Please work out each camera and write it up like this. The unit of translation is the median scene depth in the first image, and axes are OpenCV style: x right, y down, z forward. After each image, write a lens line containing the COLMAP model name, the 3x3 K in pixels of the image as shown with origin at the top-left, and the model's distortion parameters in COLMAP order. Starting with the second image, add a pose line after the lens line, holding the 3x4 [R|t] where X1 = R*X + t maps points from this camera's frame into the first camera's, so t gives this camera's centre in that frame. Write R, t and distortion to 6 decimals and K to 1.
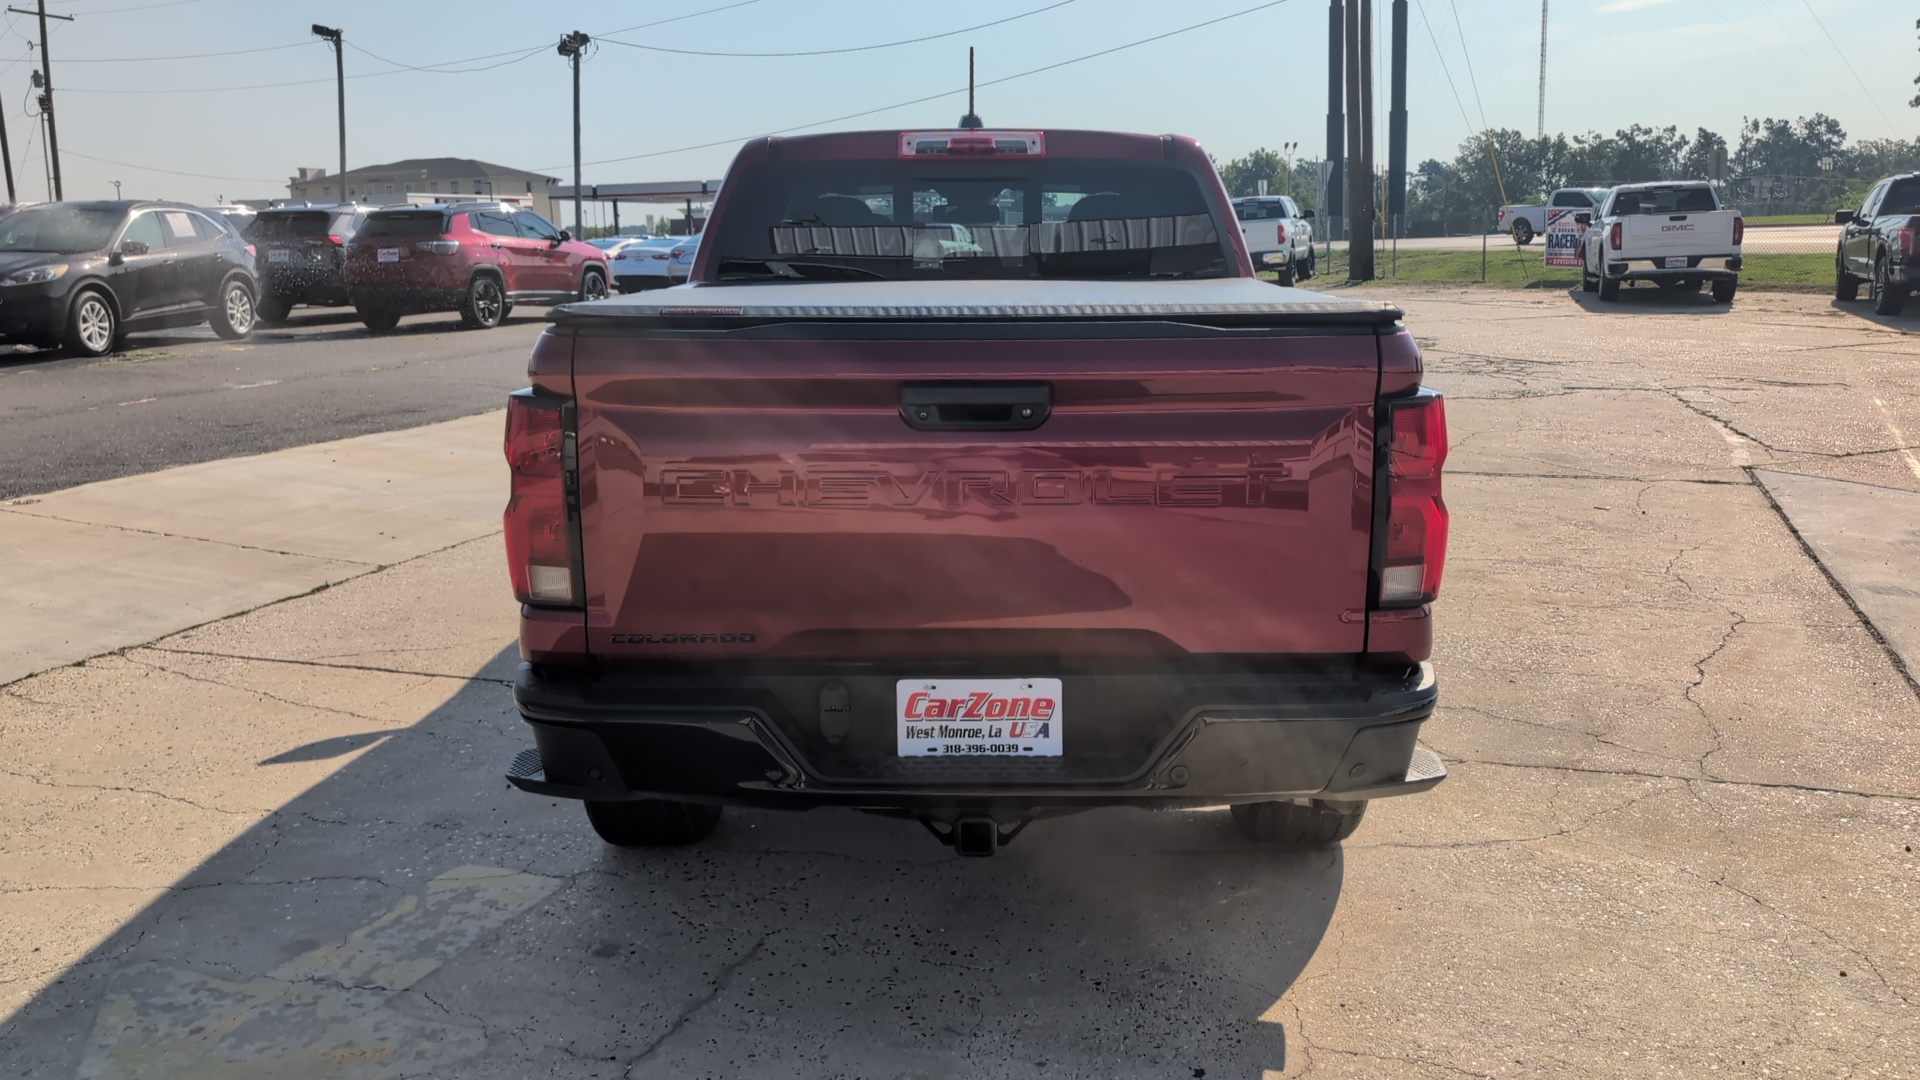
lens RADIAL K [[1638.1, 0, 960.0], [0, 1638.1, 540.0], [0, 0, 1]] dist [0.025133, -0.013415]
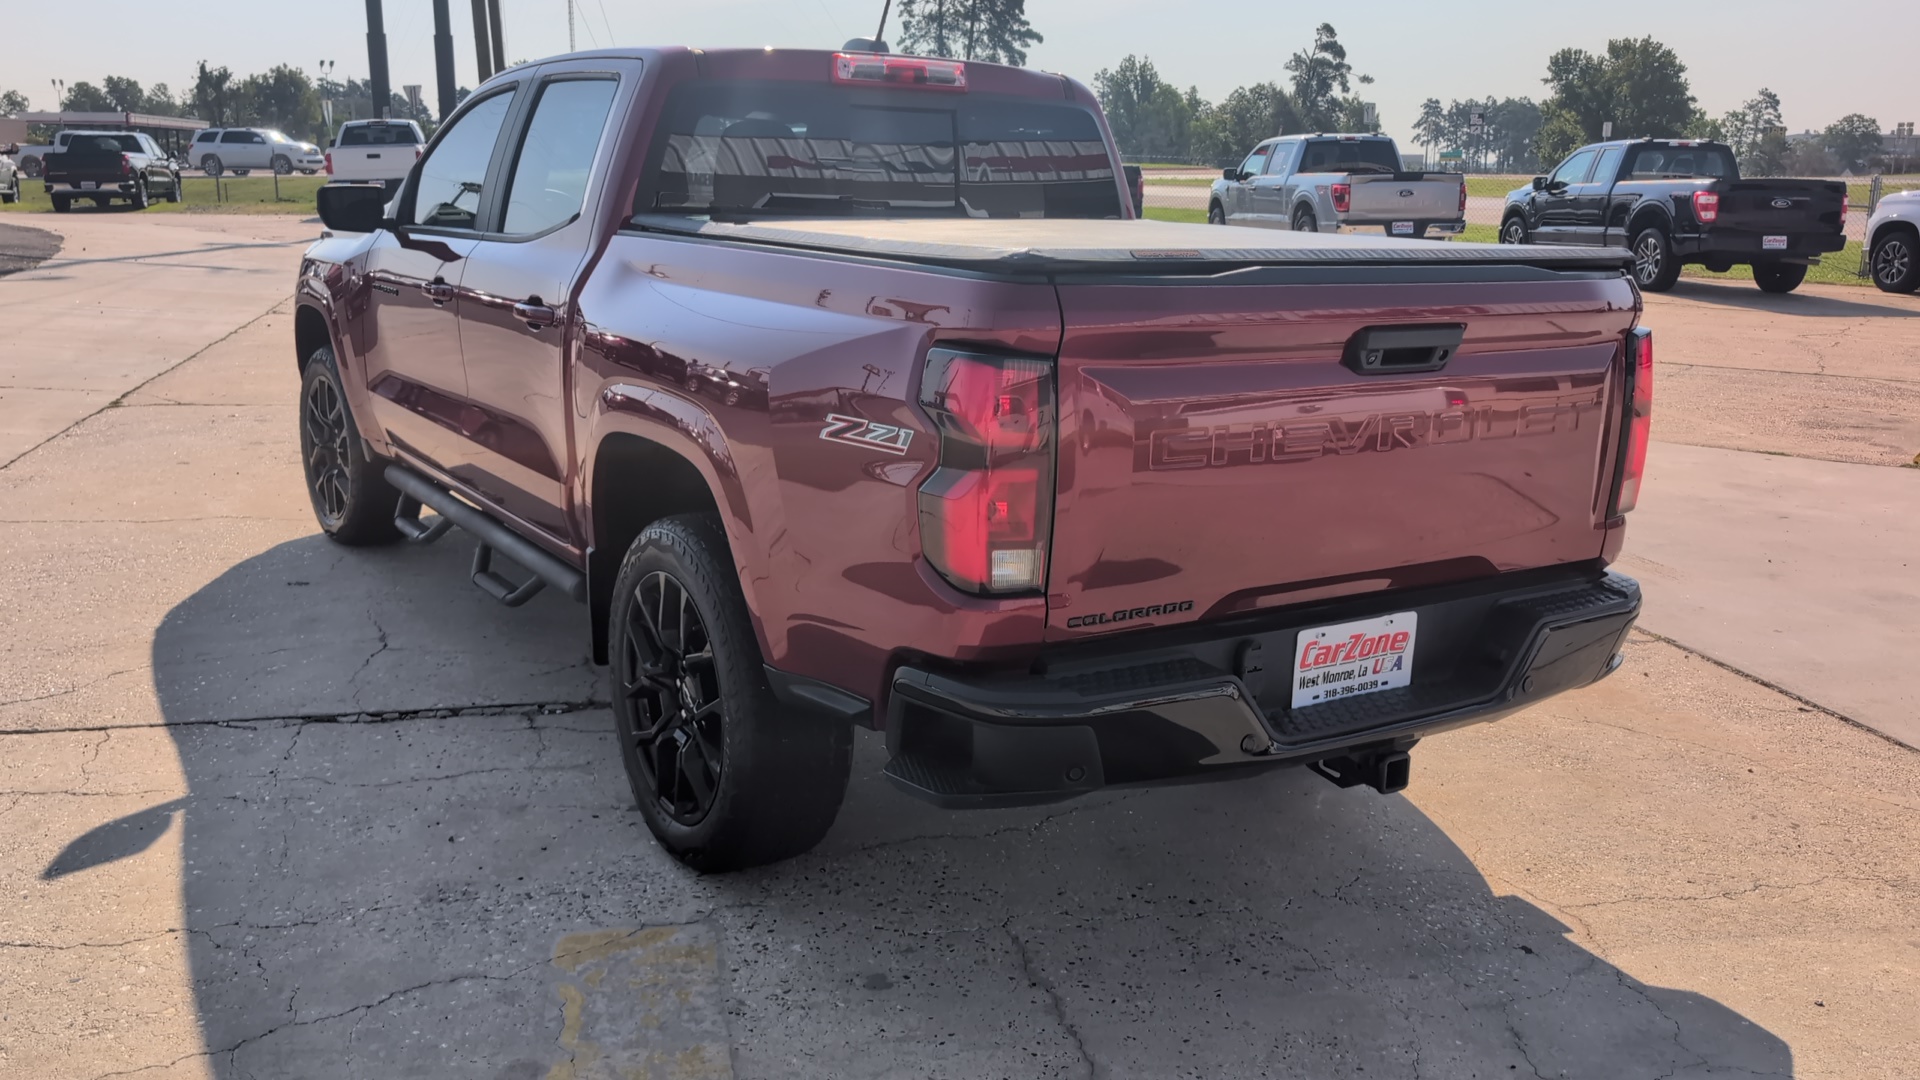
lens RADIAL K [[1628.2, 0, 961.9], [0, 1628.2, 549.3], [0, 0, 1]] dist [0.050978, -0.000278]
pose [[0.843957, -0.094462, 0.528028, -0.450953], [0.069989, 0.995349, 0.066198, -0.026867], [-0.531825, -0.018912, 0.846643, 0.172789]]
